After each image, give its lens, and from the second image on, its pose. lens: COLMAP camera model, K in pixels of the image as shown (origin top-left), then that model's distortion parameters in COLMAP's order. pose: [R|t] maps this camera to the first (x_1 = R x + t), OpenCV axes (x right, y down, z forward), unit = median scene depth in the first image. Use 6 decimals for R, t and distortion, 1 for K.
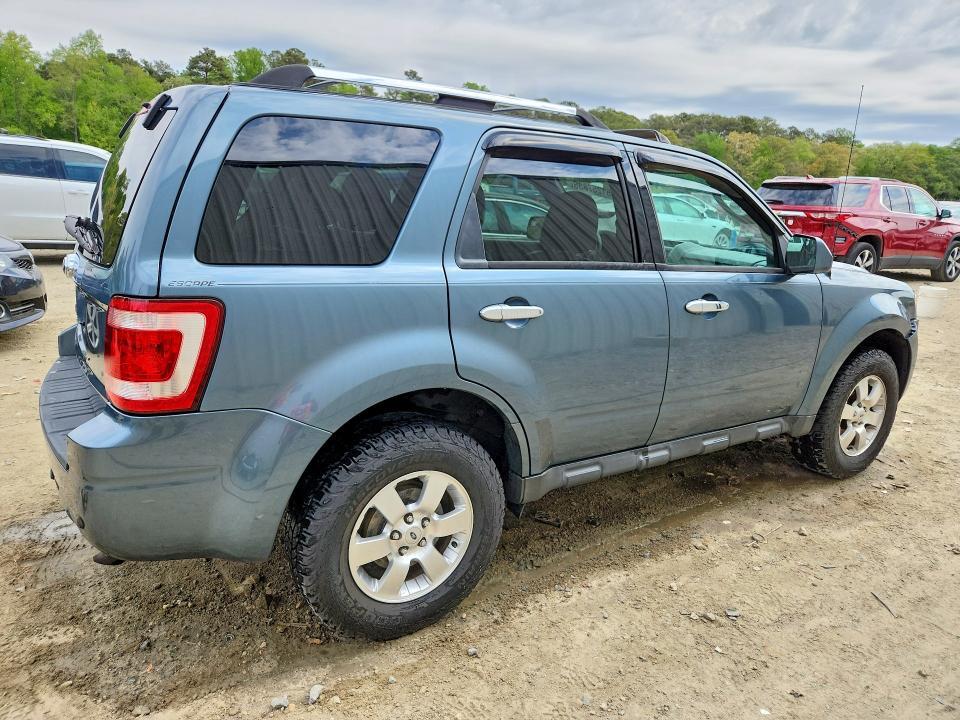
lens RADIAL K [[687.0, 0, 480.0], [0, 687.0, 360.0], [0, 0, 1]] dist [0.031397, -0.001059]
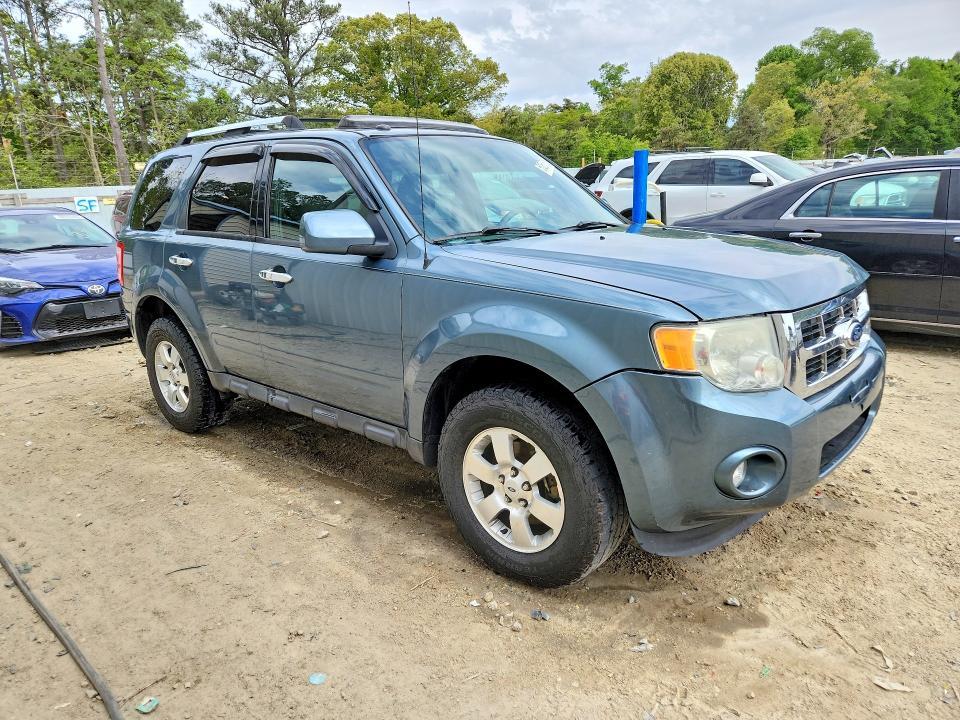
lens RADIAL K [[749.6, 0, 474.8], [0, 749.6, 359.6], [0, 0, 1]] dist [0.002664, 0.010296]
pose [[0.185671, 0.181188, -0.965762, 1.595896], [-0.163325, 0.974871, 0.151498, -0.183690], [0.968943, 0.129604, 0.210598, 1.070905]]
